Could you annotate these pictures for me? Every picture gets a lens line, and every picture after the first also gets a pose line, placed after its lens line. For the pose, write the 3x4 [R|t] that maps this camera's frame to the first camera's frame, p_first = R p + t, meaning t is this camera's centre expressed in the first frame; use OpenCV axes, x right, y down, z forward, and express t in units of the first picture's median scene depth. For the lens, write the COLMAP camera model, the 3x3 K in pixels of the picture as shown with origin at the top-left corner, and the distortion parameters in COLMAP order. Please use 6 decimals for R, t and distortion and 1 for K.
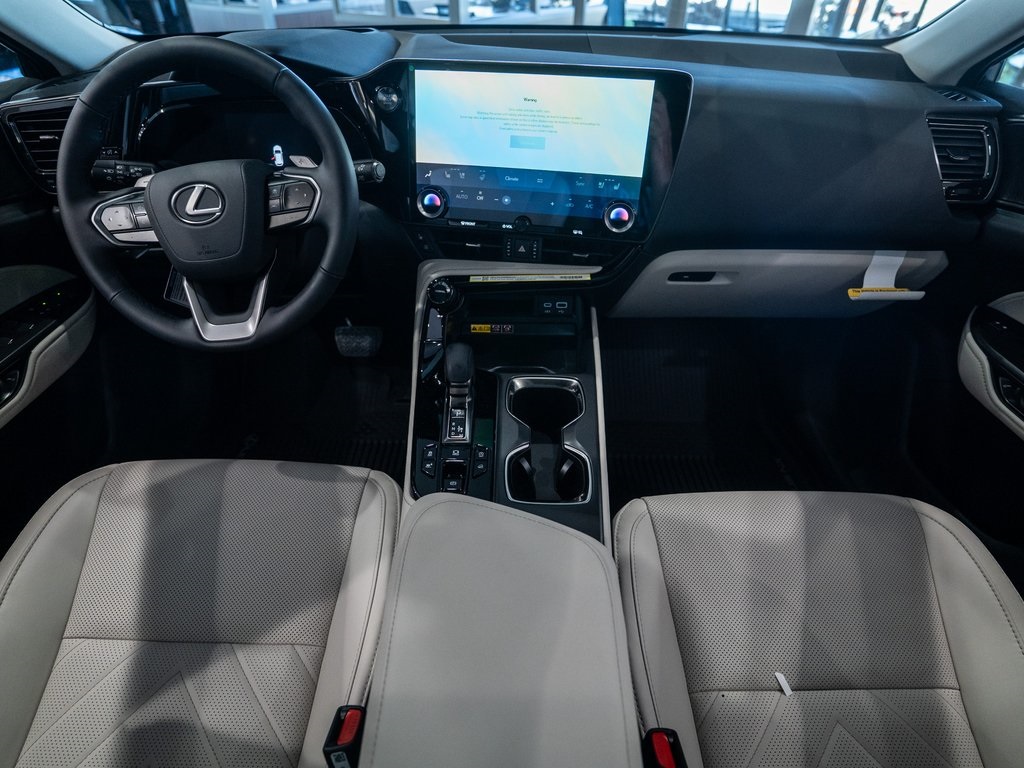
lens RADIAL K [[605.4, 0, 508.8], [0, 605.4, 381.8], [0, 0, 1]] dist [-0.037974, 0.004322]
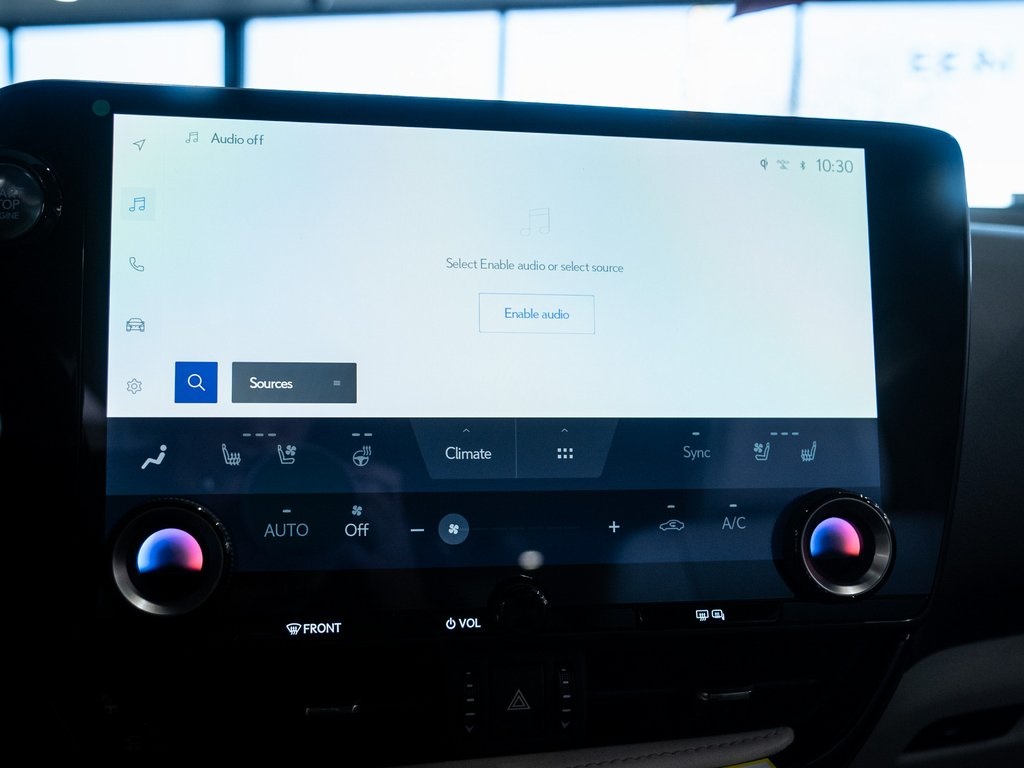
lens RADIAL K [[1139.7, 0, 487.0], [0, 1139.7, 369.9], [0, 0, 1]] dist [-0.019452, 0.000000]
pose [[0.938598, -0.022030, 0.344308, -0.167644], [0.194401, 0.858227, -0.475032, -0.111167], [-0.285030, 0.512798, 0.809812, 0.531214]]
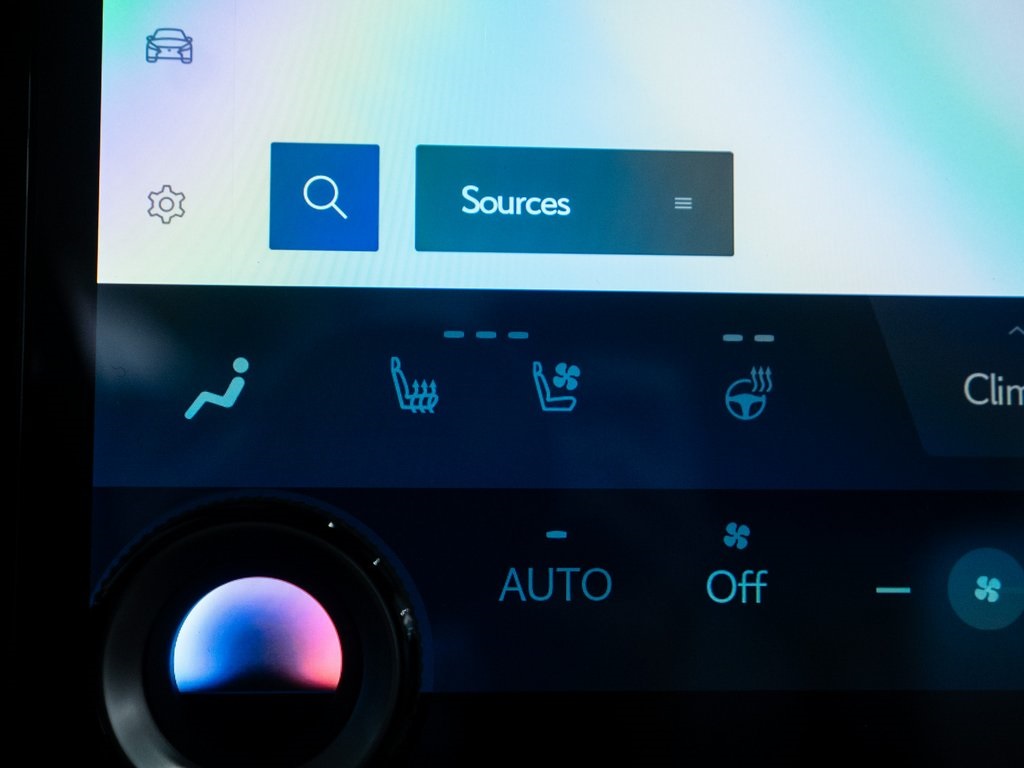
lens RADIAL K [[1439.8, 0, 499.7], [0, 1439.8, 345.6], [0, 0, 1]] dist [0.019110, 0.000000]
pose [[0.971027, -0.025785, 0.237575, -0.144904], [0.135272, 0.878858, -0.457504, -0.233182], [-0.196998, 0.476386, 0.856883, 0.776663]]
